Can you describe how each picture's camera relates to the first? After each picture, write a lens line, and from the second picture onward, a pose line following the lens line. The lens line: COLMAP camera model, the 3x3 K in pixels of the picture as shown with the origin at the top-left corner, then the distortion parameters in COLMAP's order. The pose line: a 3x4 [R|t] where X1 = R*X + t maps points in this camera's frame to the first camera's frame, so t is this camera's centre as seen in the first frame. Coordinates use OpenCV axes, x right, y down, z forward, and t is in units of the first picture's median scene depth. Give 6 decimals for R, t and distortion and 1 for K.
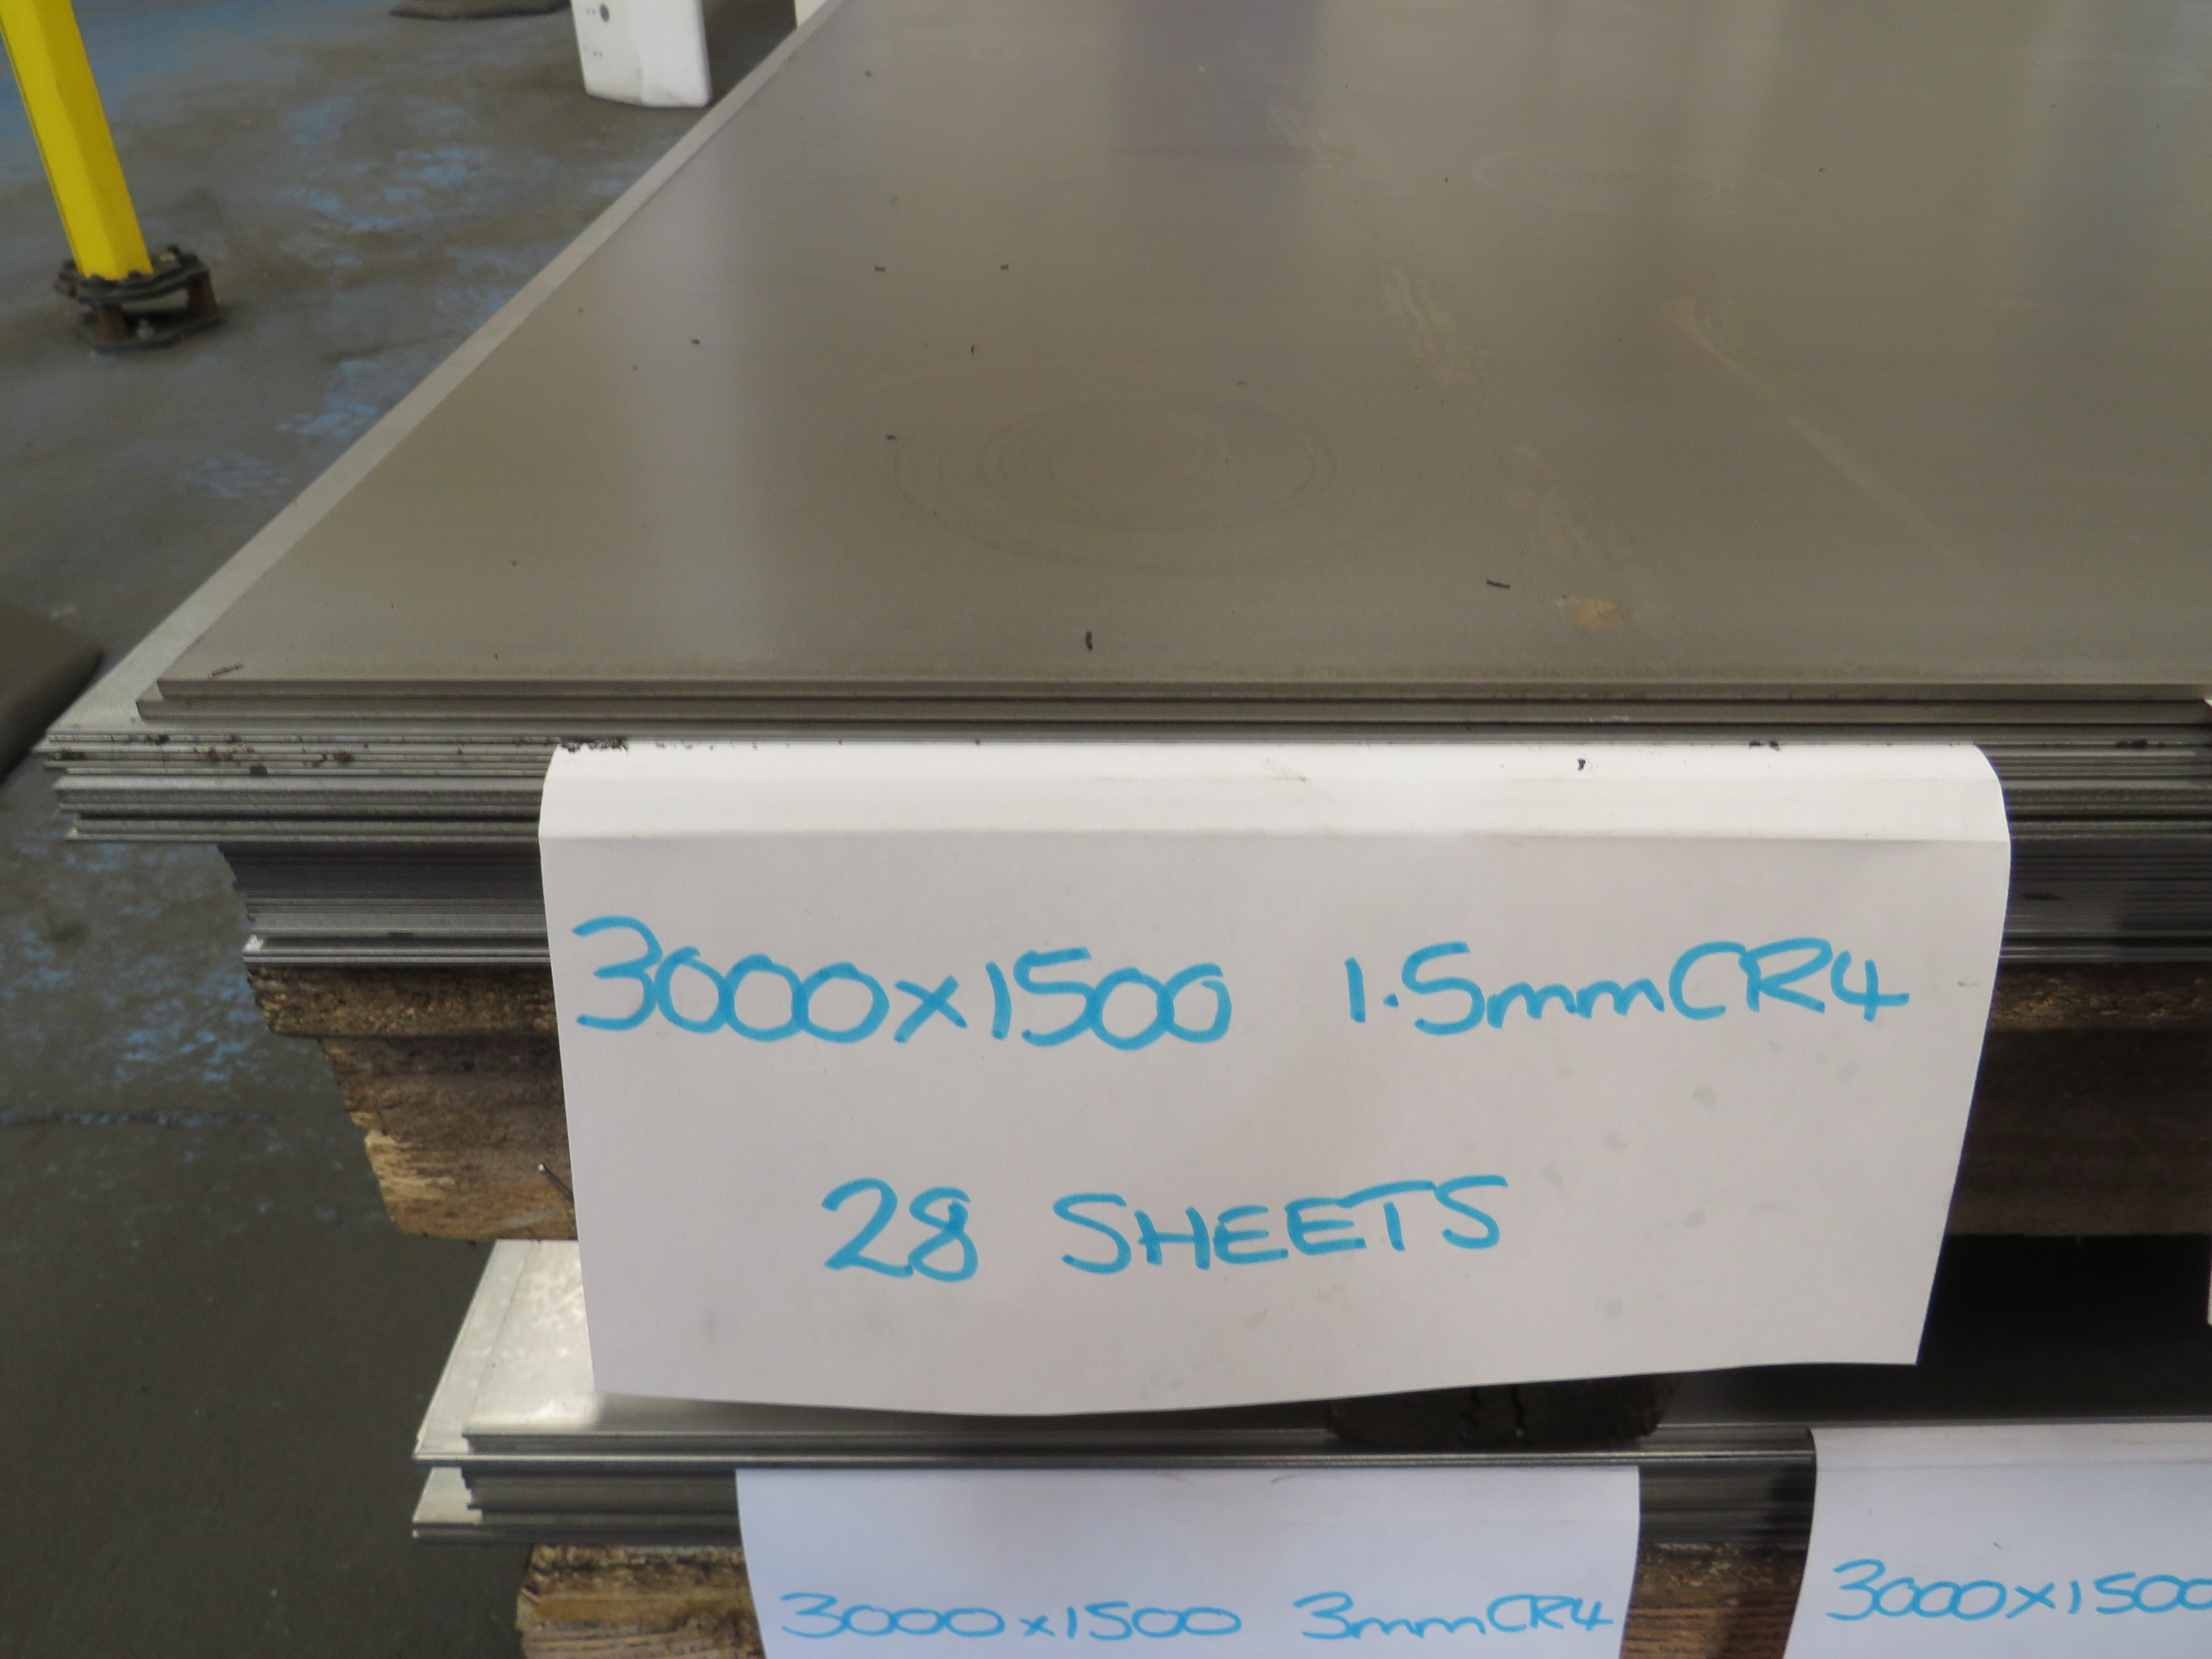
lens RADIAL K [[1553.0, 0, 1109.6], [0, 1553.0, 827.7], [0, 0, 1]] dist [-0.021826, -0.003583]
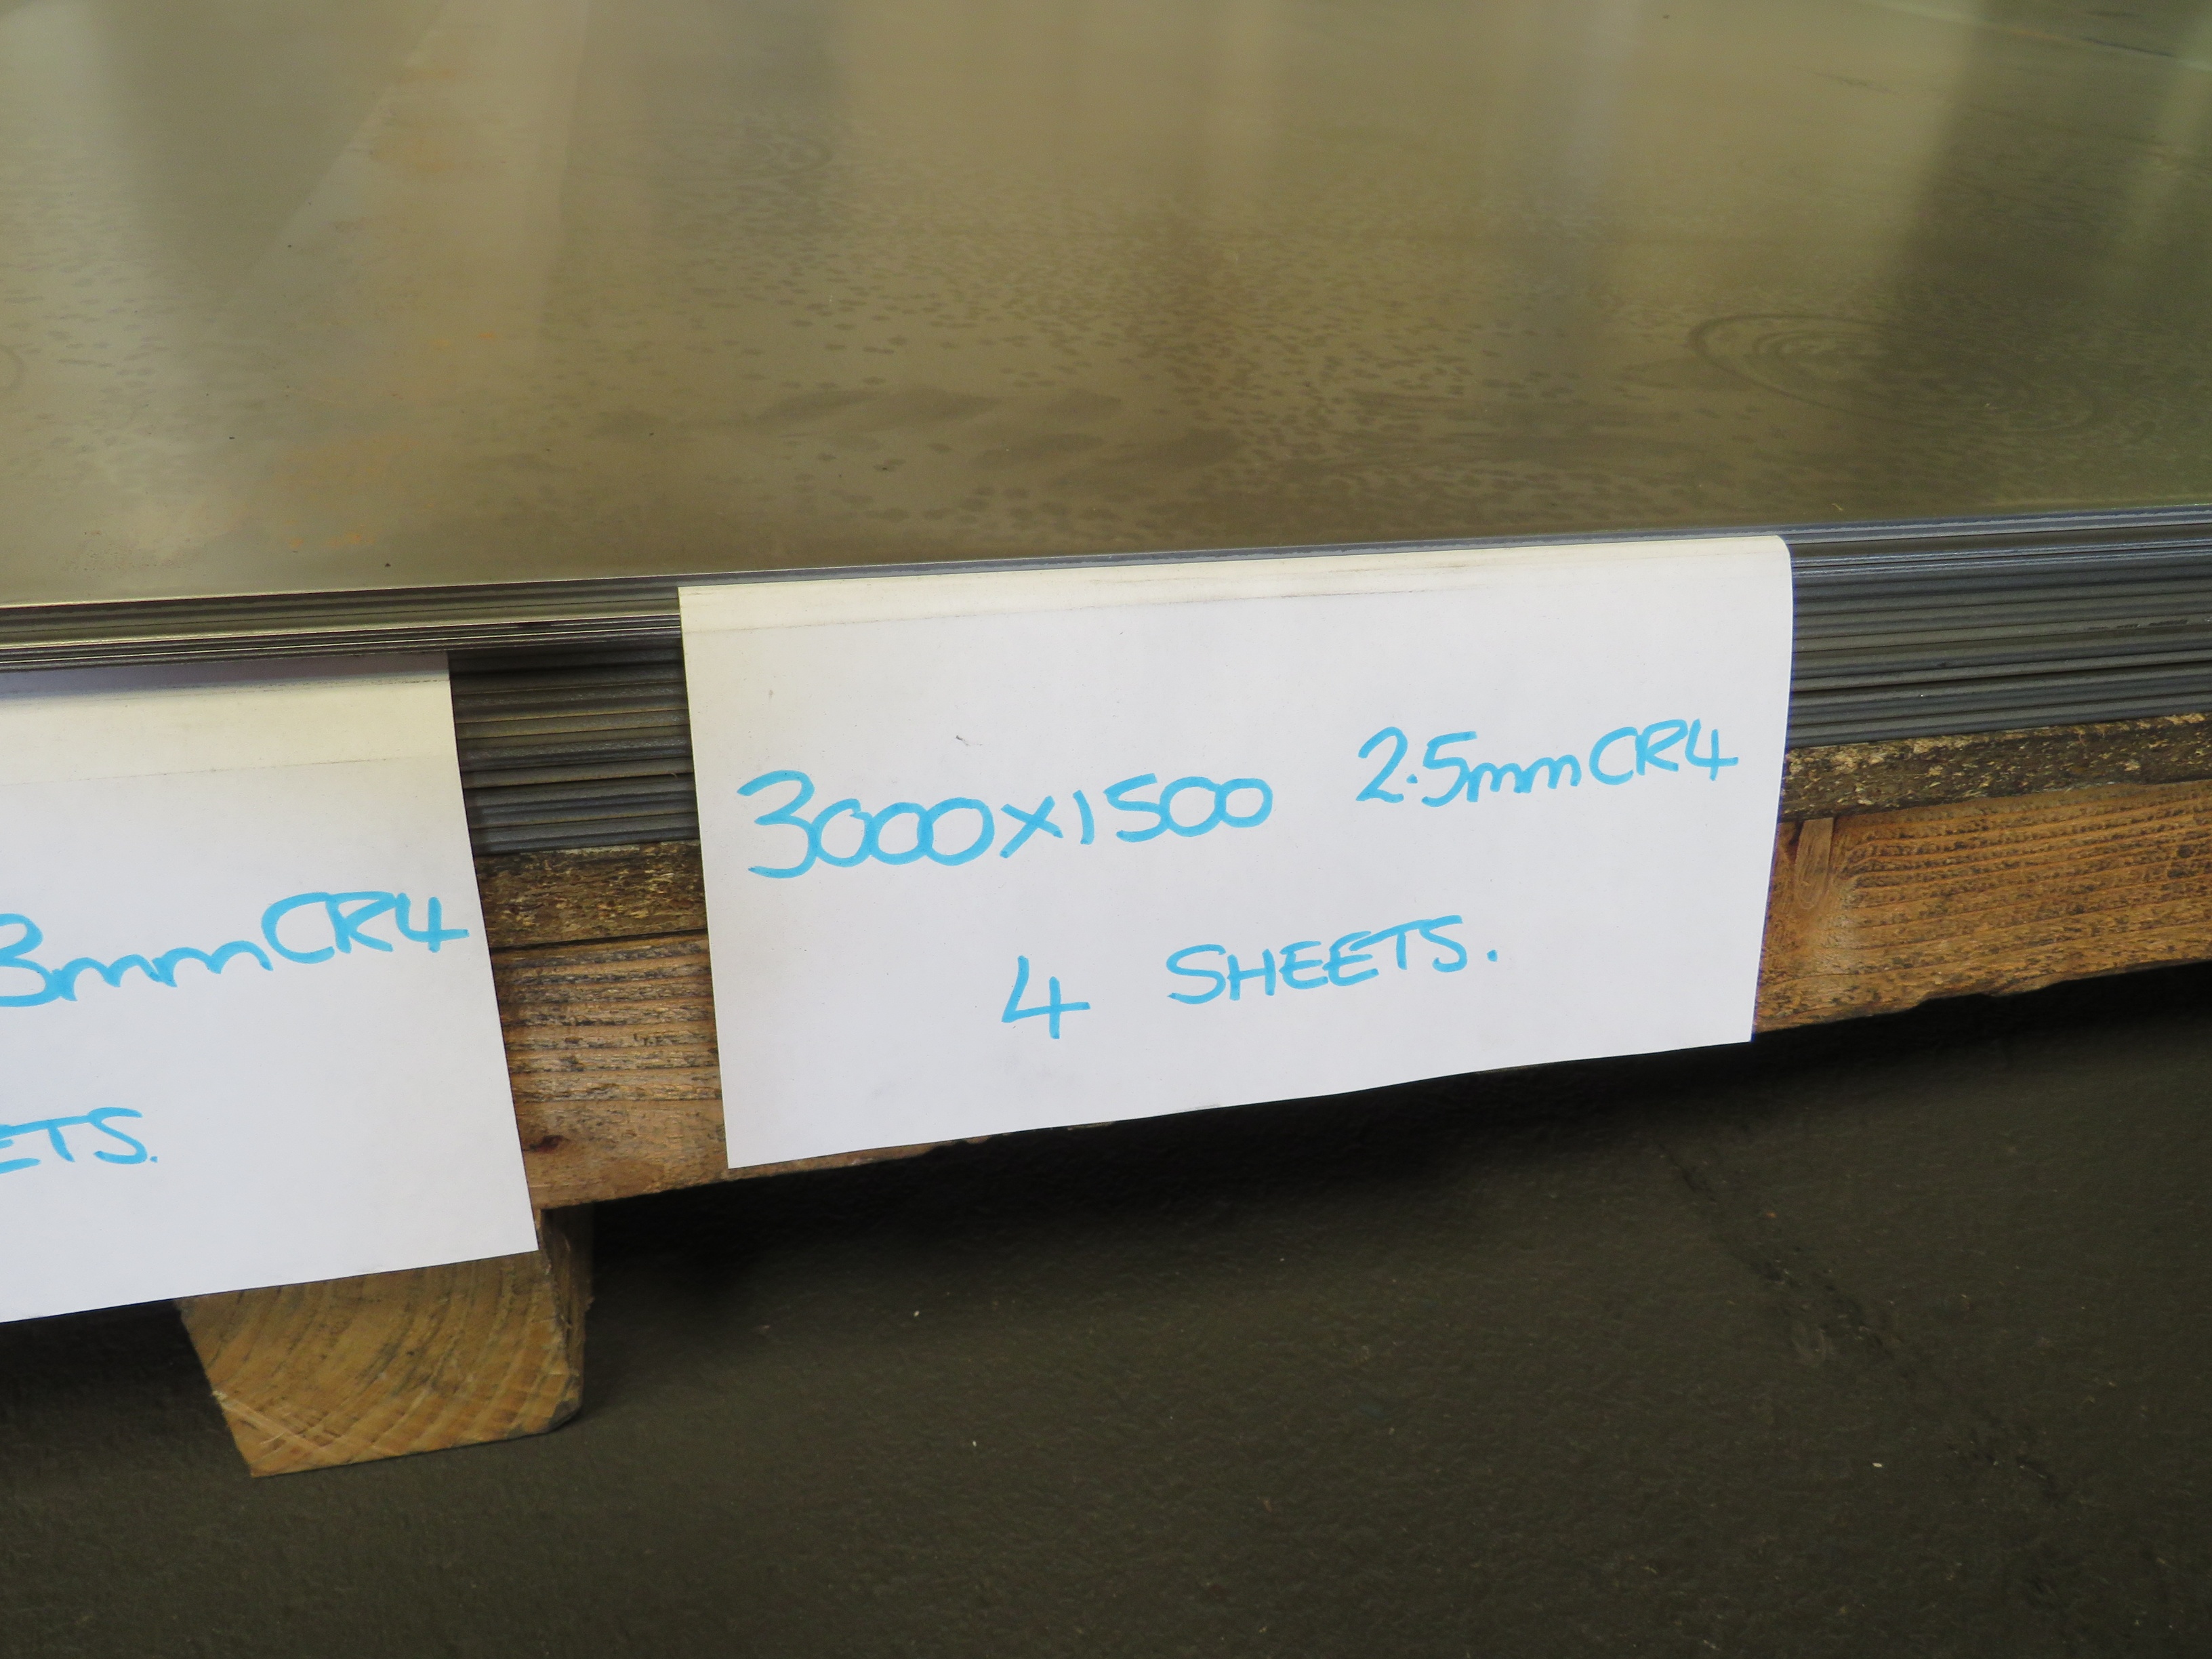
lens RADIAL K [[1553.0, 0, 1086.2], [0, 1553.0, 840.0], [0, 0, 1]] dist [-0.021826, -0.003583]
pose [[0.965946, -0.084537, 0.244544, 0.426644], [0.081581, 0.996419, 0.022211, 0.477313], [-0.245546, -0.001505, 0.969384, 0.249026]]
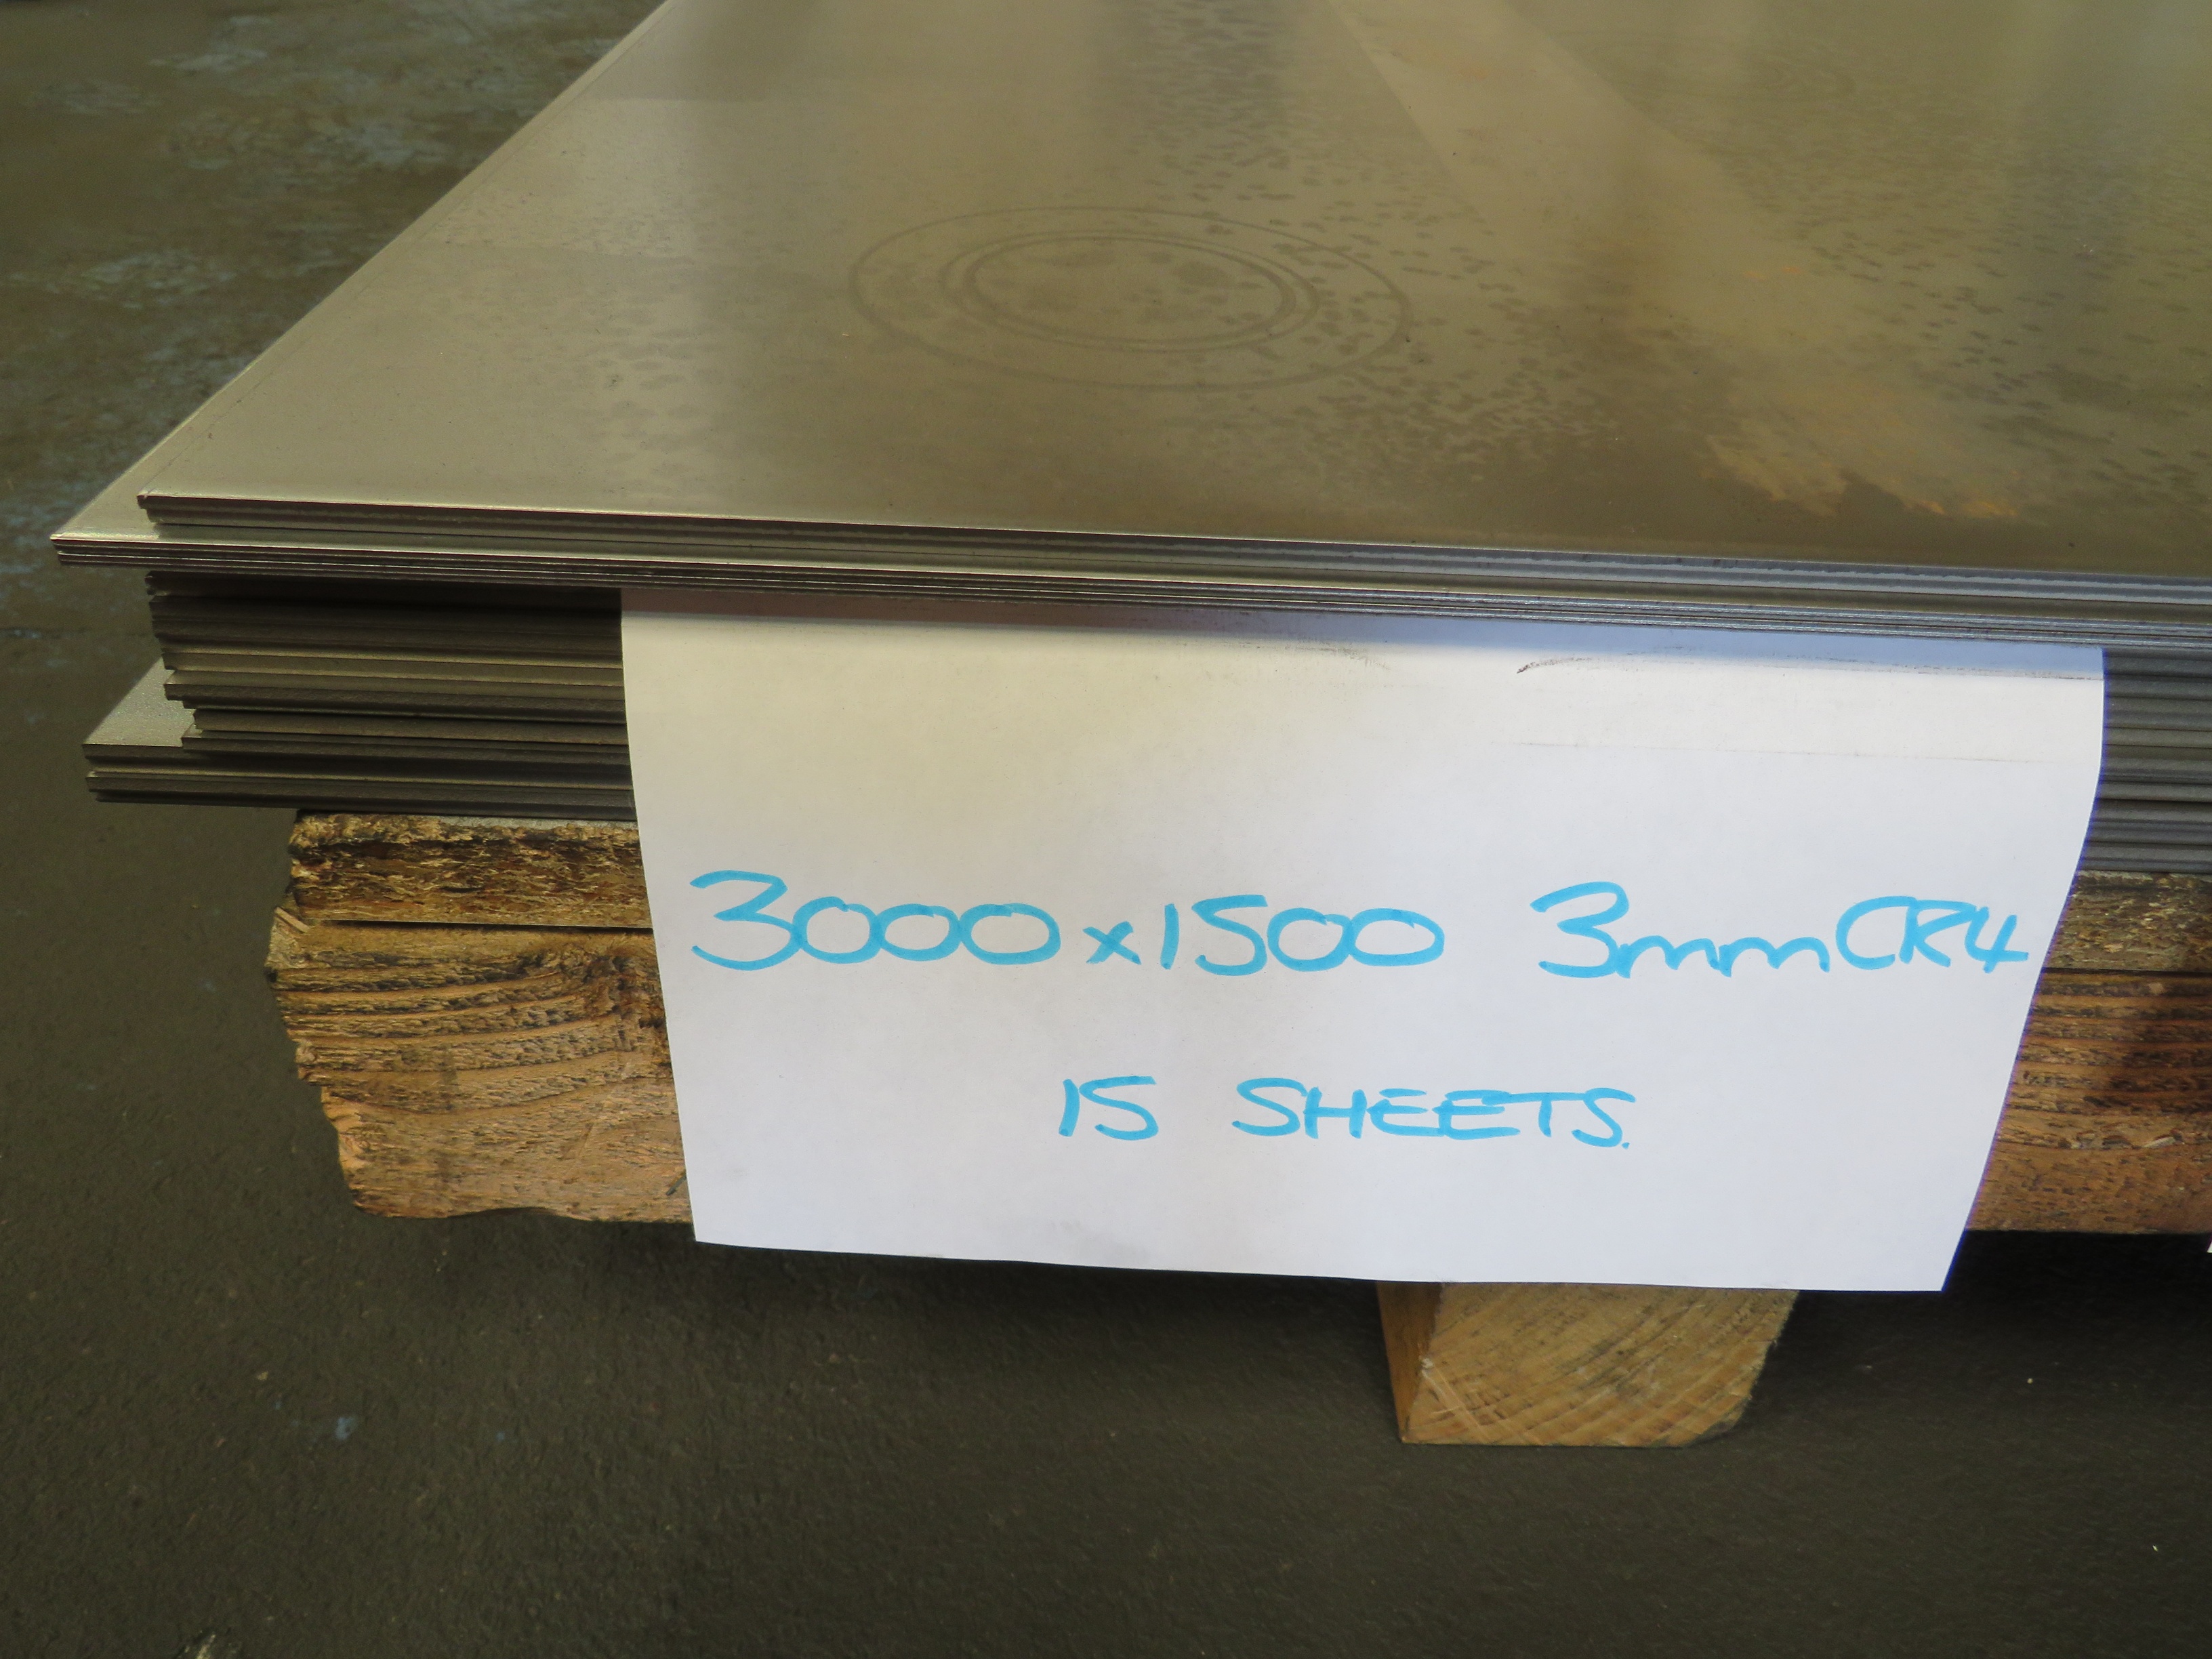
lens RADIAL K [[1553.0, 0, 1109.9], [0, 1553.0, 826.9], [0, 0, 1]] dist [-0.021826, -0.003583]
pose [[0.998775, 0.031445, 0.038206, -0.073183], [-0.033248, 0.998318, 0.047493, 0.441844], [-0.036648, -0.048705, 0.998141, 0.383926]]
